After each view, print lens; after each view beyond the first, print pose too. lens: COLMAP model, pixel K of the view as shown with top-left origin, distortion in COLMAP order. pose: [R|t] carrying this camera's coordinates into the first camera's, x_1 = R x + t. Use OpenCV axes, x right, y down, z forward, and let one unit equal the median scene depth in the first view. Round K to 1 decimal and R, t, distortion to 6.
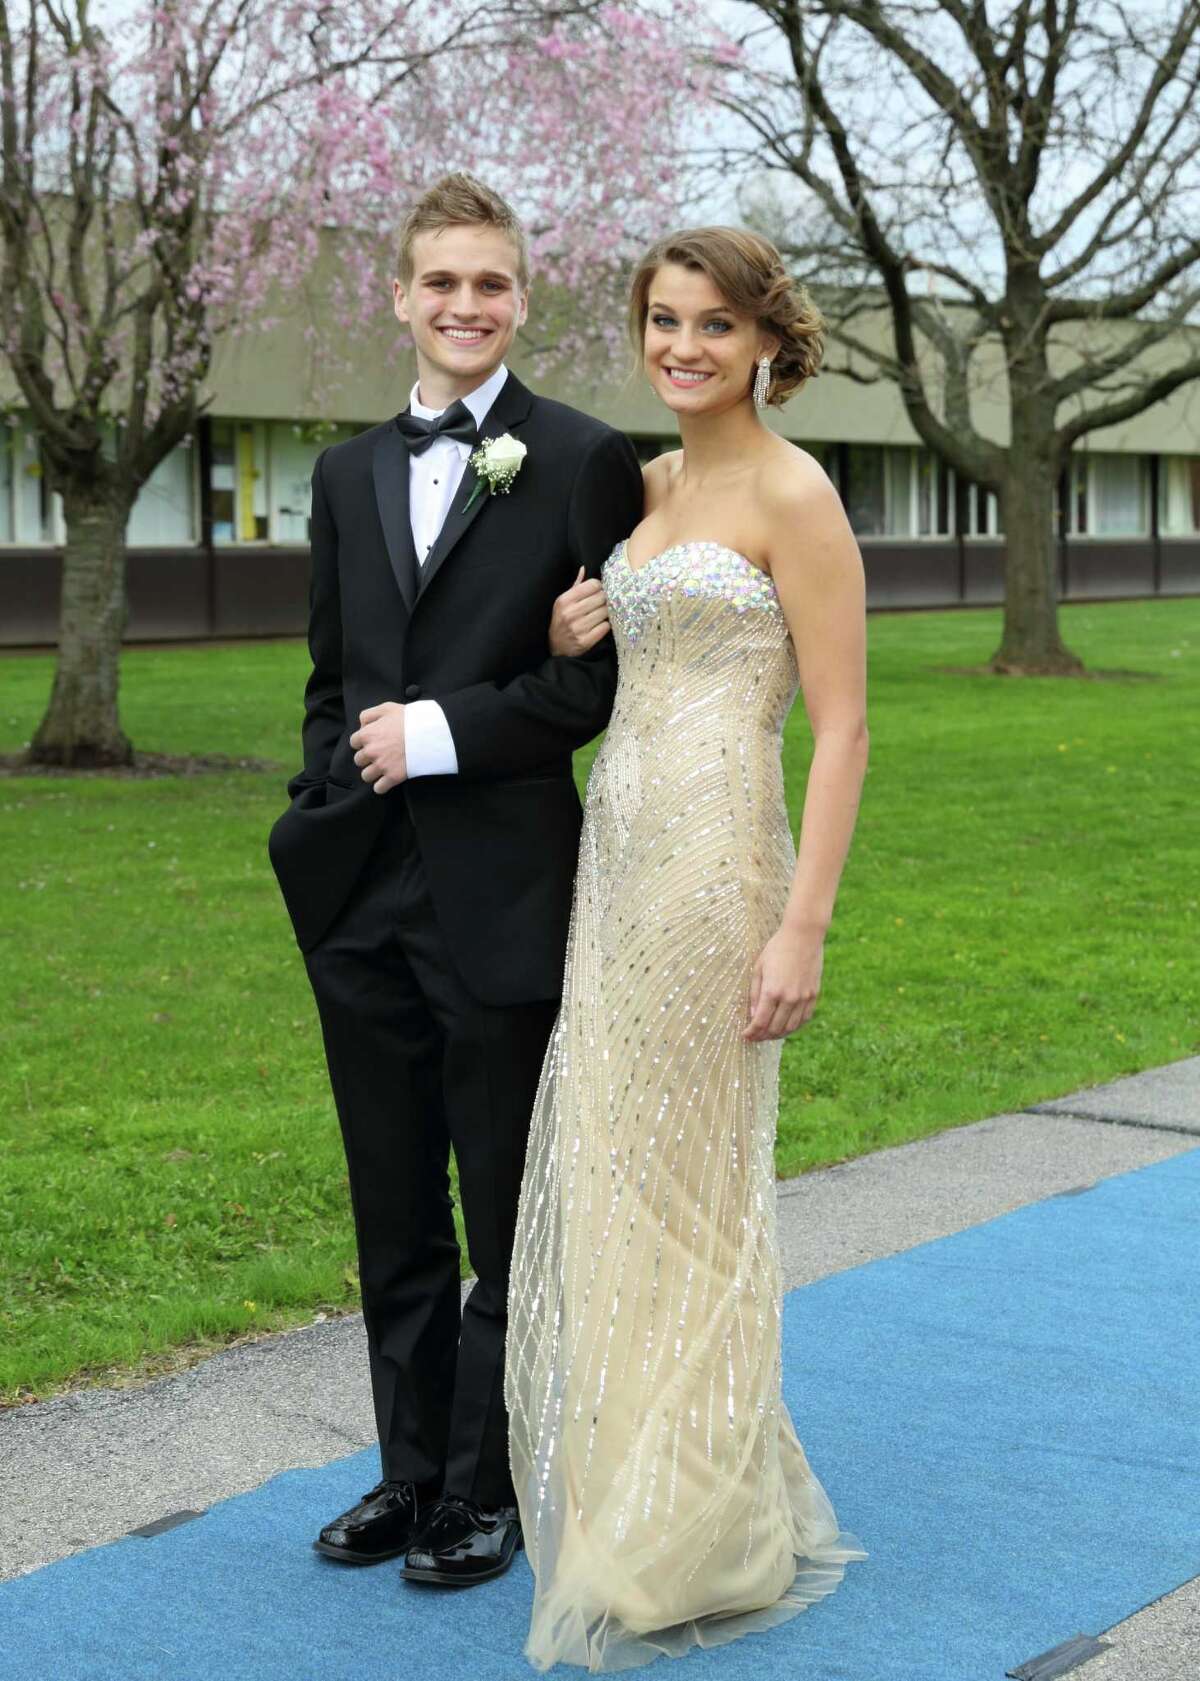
lens RADIAL K [[2880.2, 0, 596.7], [0, 2880.2, 761.3], [0, 0, 1]] dist [0.079981, 0.116435]
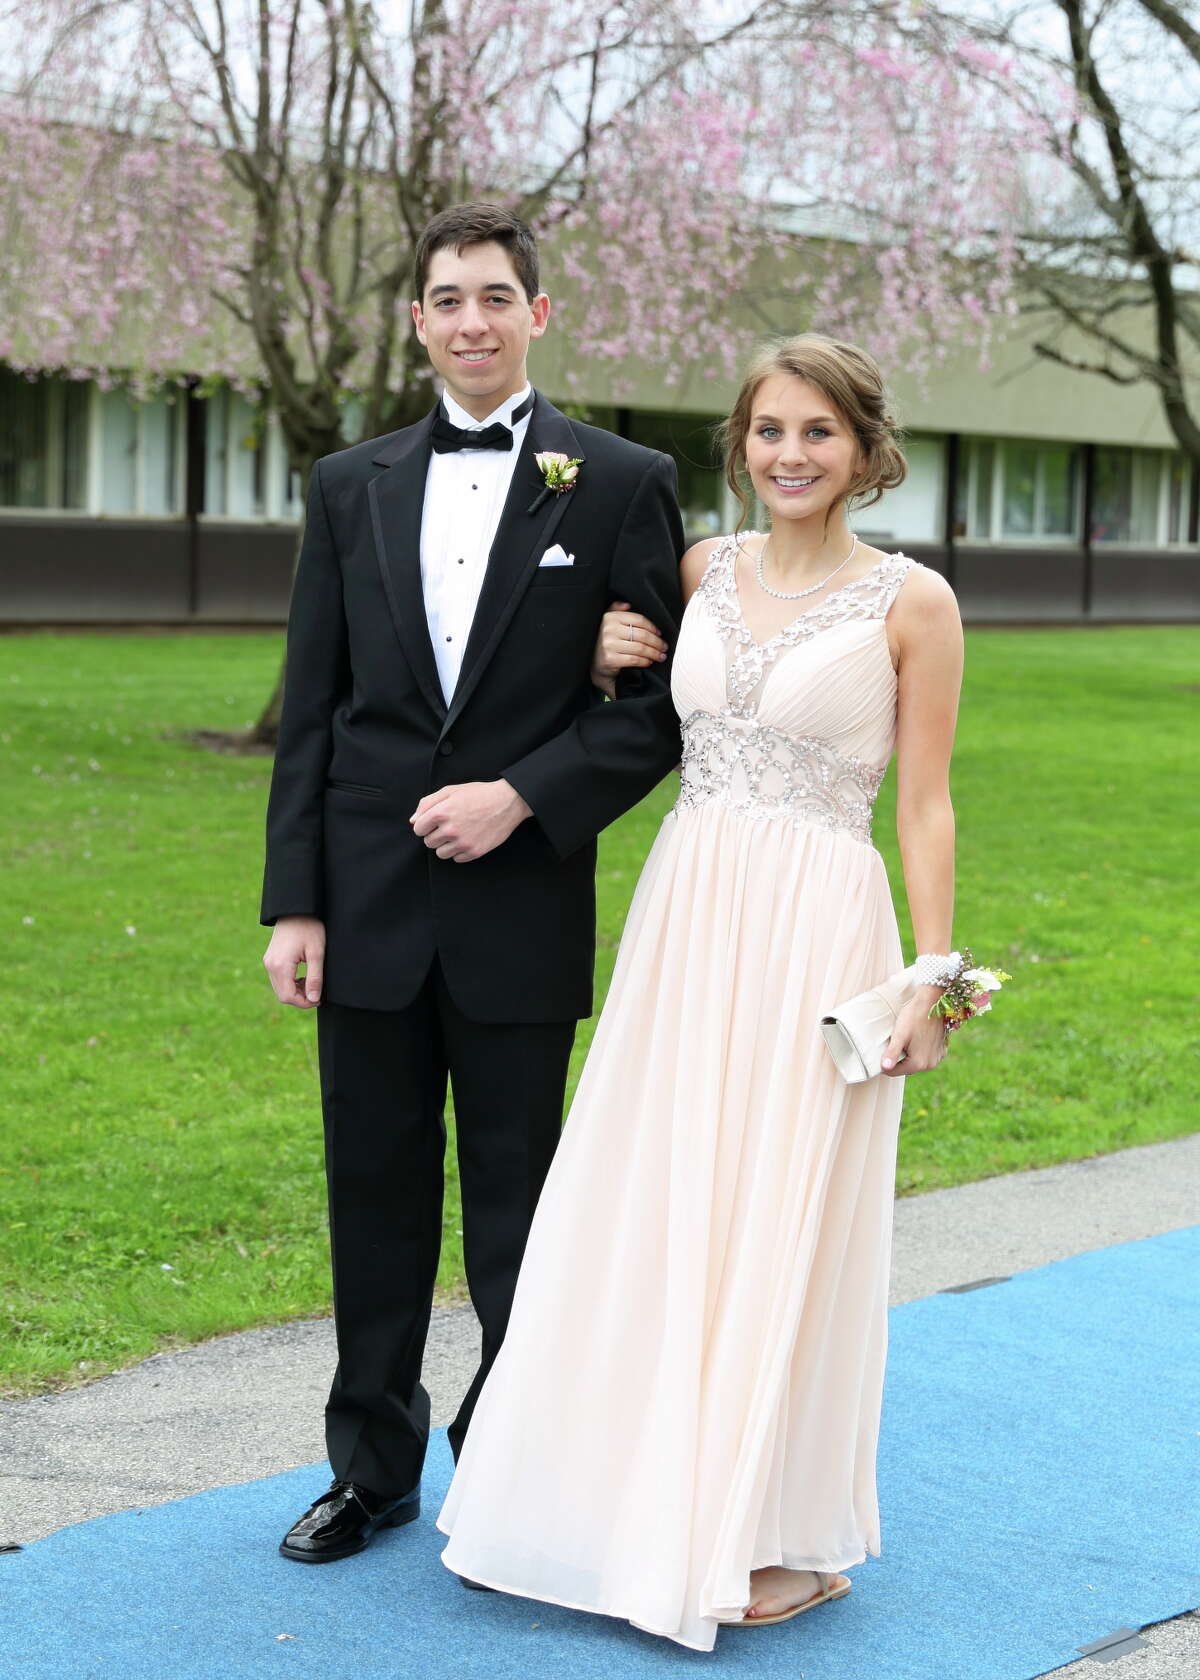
lens RADIAL K [[3132.7, 0, 576.7], [0, 3132.7, 838.8], [0, 0, 1]] dist [0.077539, 0.137410]
pose [[0.996728, 0.046498, -0.066111, -0.021591], [-0.044990, 0.998696, 0.024122, 0.003662], [0.067146, -0.021069, 0.997521, -0.097820]]
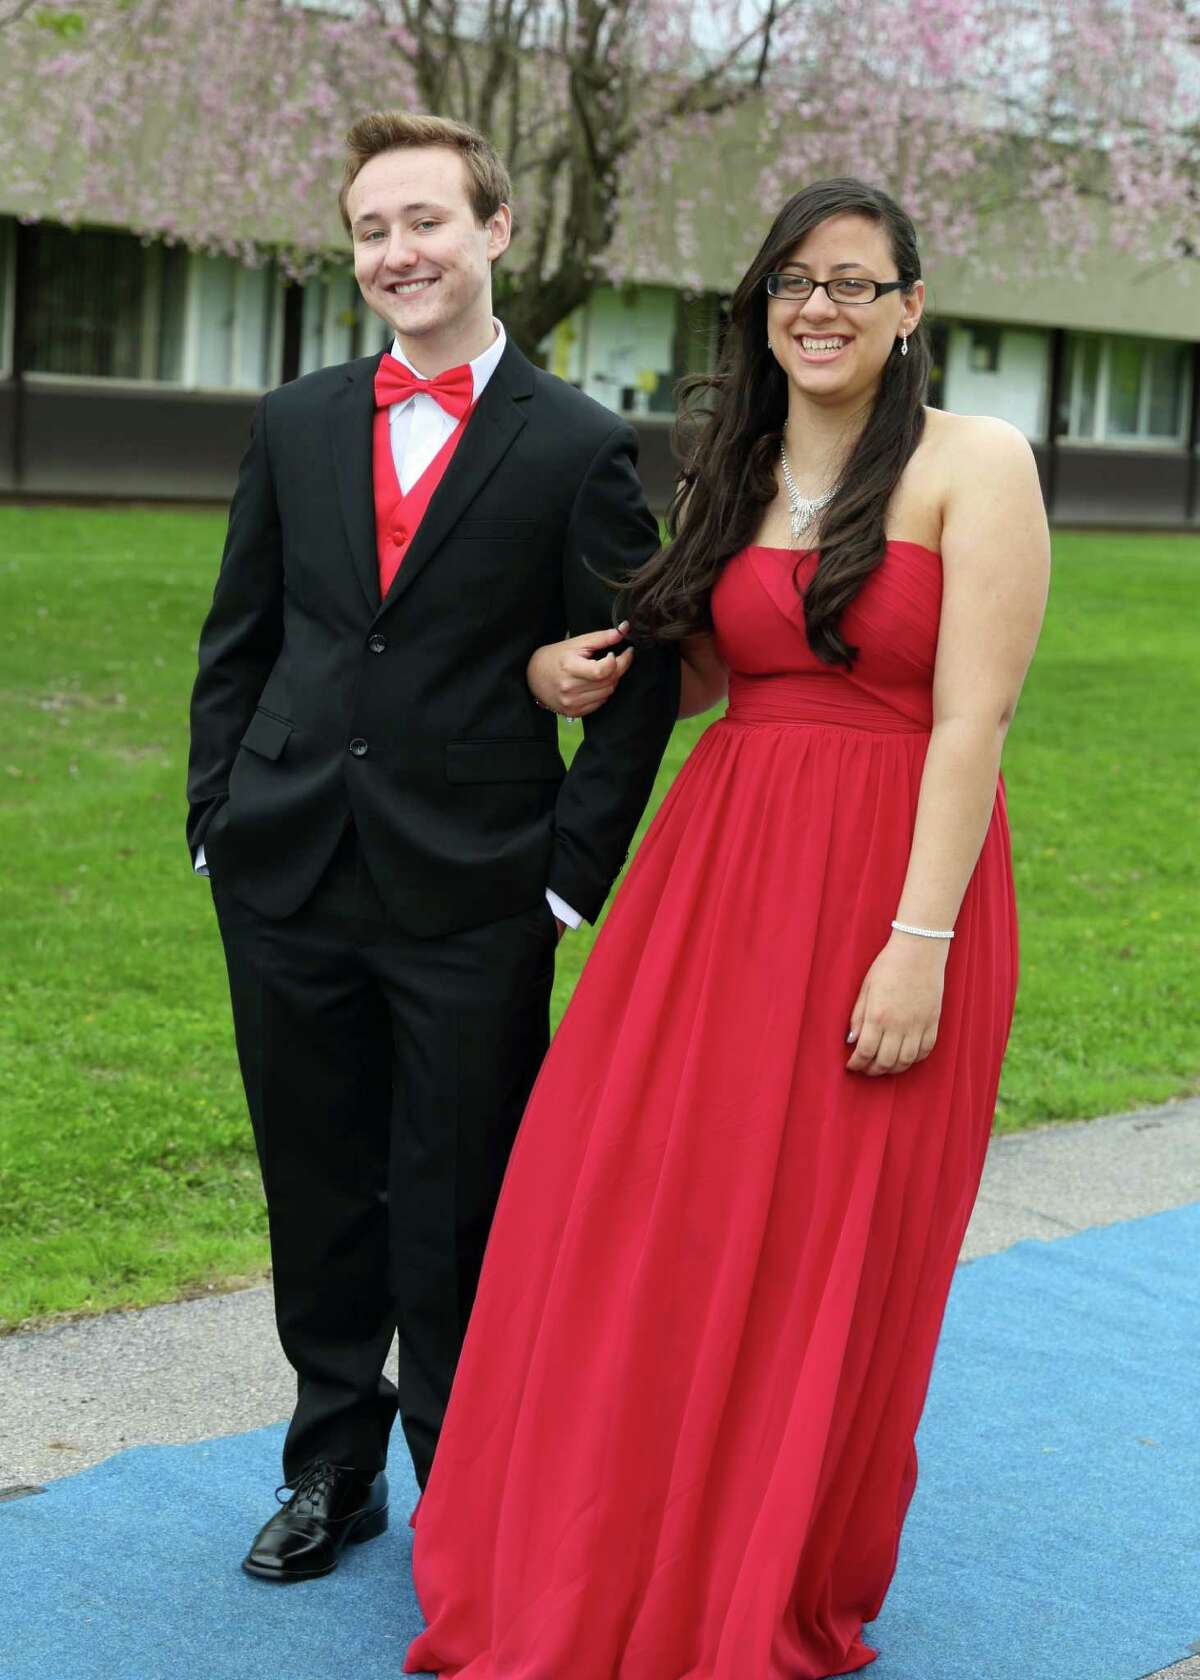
lens RADIAL K [[3345.7, 0, 550.7], [0, 3345.7, 695.5], [0, 0, 1]] dist [0.130766, 0.136039]
pose [[0.994945, 0.075565, -0.066140, -0.106406], [-0.075049, 0.997127, 0.010249, 0.011902], [0.066724, -0.005234, 0.997758, -0.177468]]
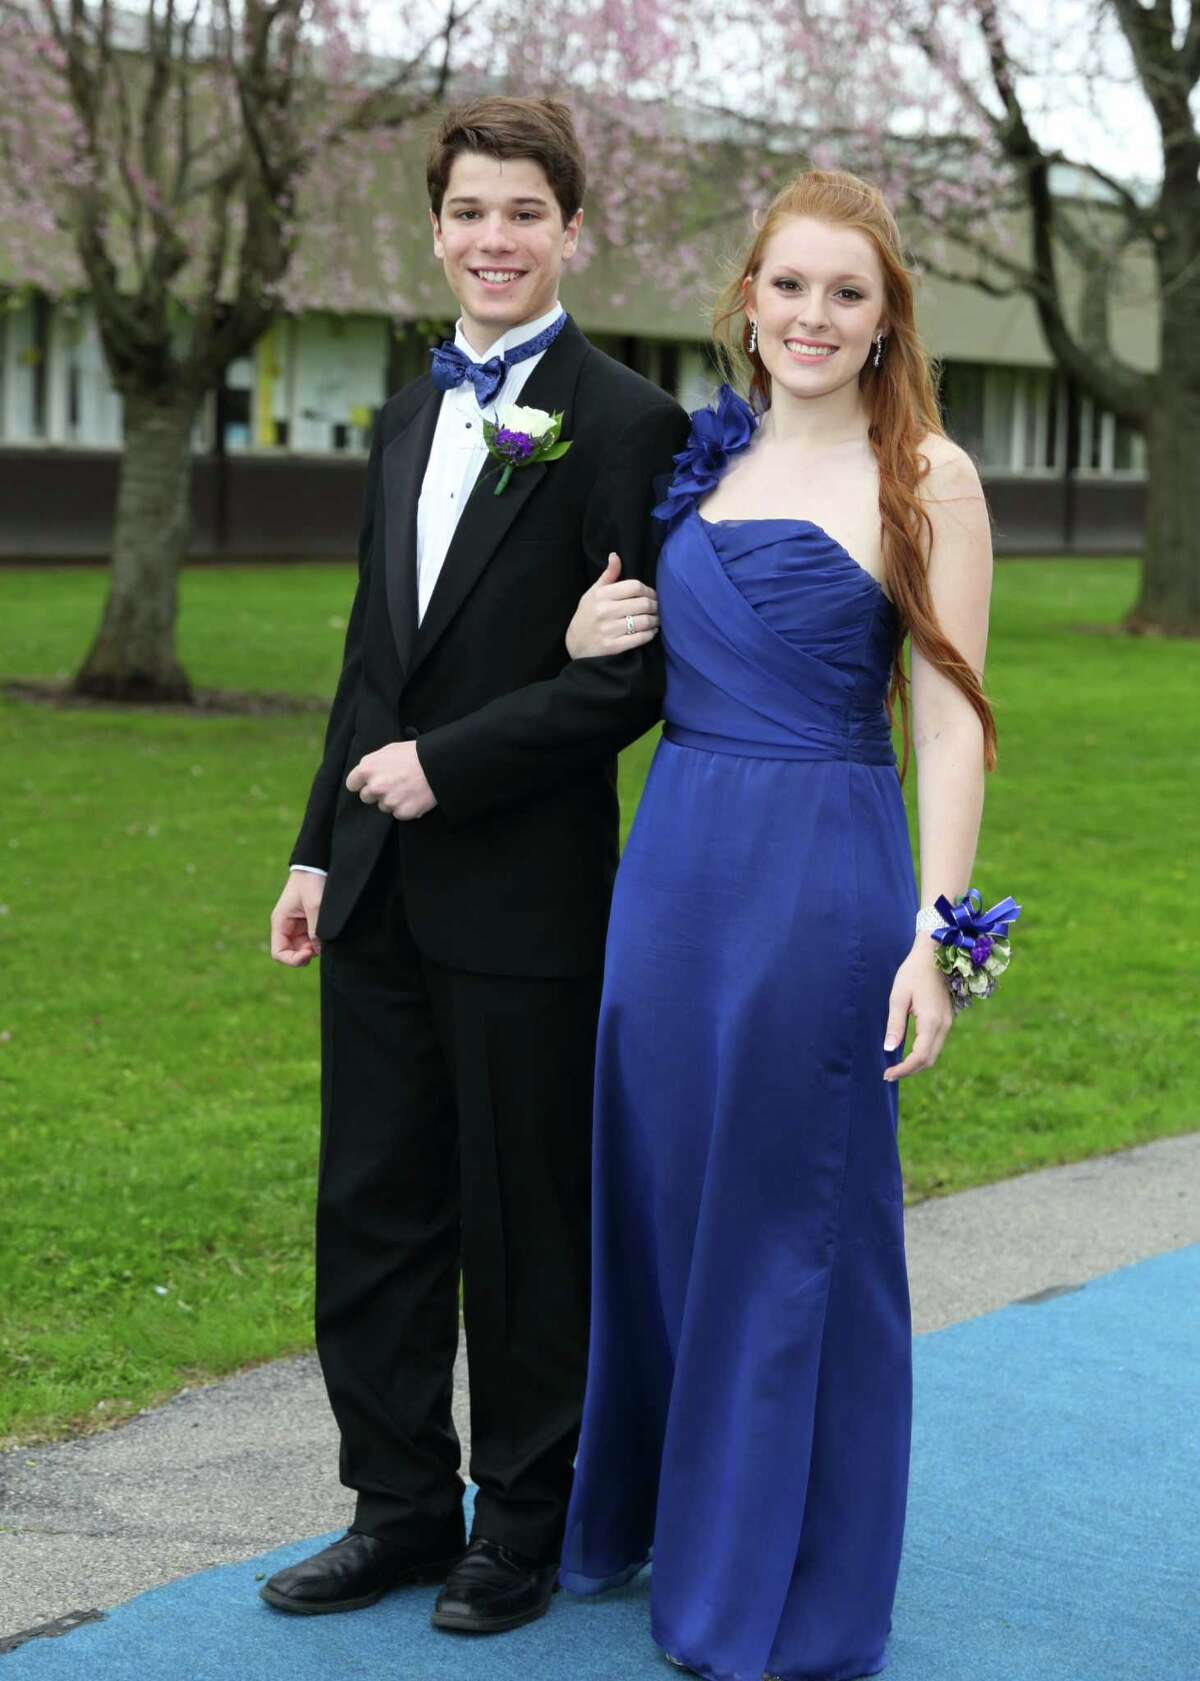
lens RADIAL K [[3459.1, 0, 571.9], [0, 3459.1, 738.8], [0, 0, 1]] dist [0.157223, 0.153899]
pose [[0.999207, 0.039164, 0.007130, -0.077207], [-0.039209, 0.999211, 0.006331, 0.002195], [-0.006877, -0.006605, 0.999955, -0.103295]]
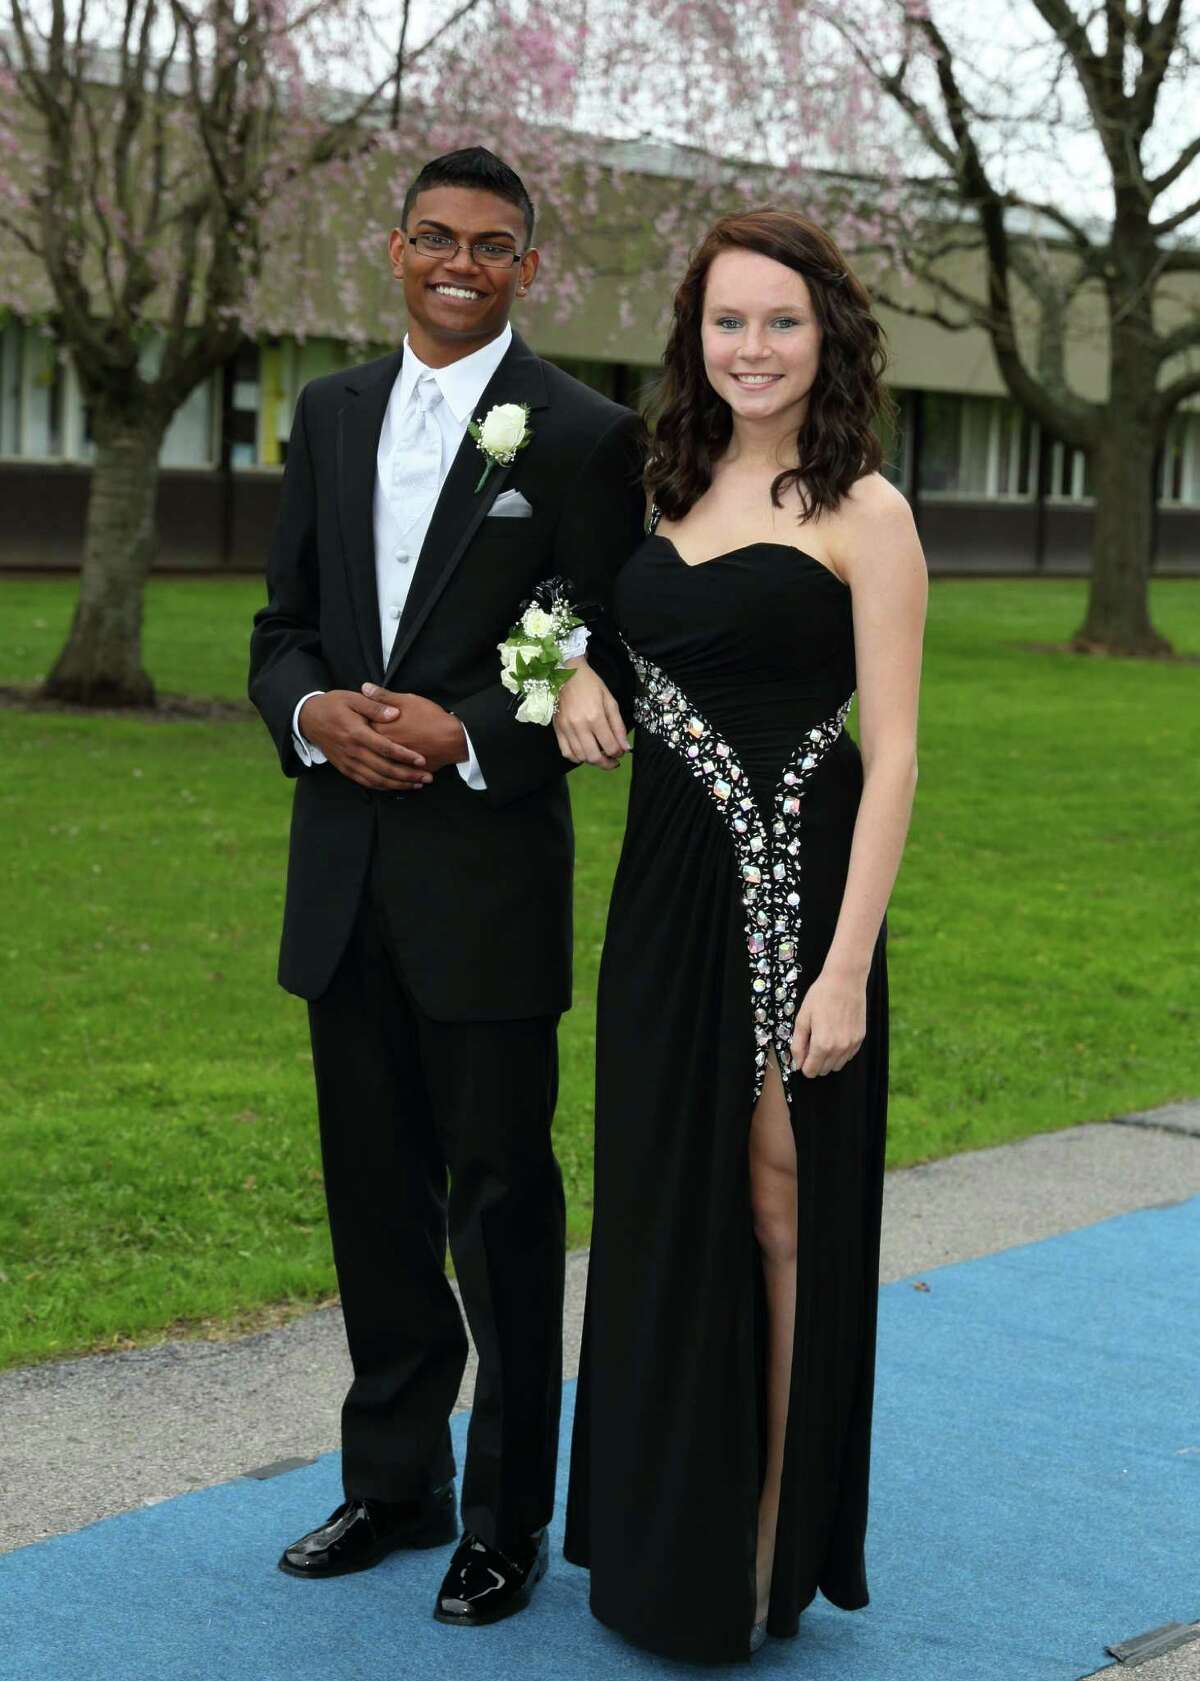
lens RADIAL K [[3202.6, 0, 537.9], [0, 3202.6, 793.0], [0, 0, 1]] dist [0.085680, 0.088927]
pose [[0.998393, 0.052832, -0.020503, -0.020833], [-0.052328, 0.998333, 0.024362, -0.003666], [0.021756, -0.023250, 0.999493, -0.058193]]
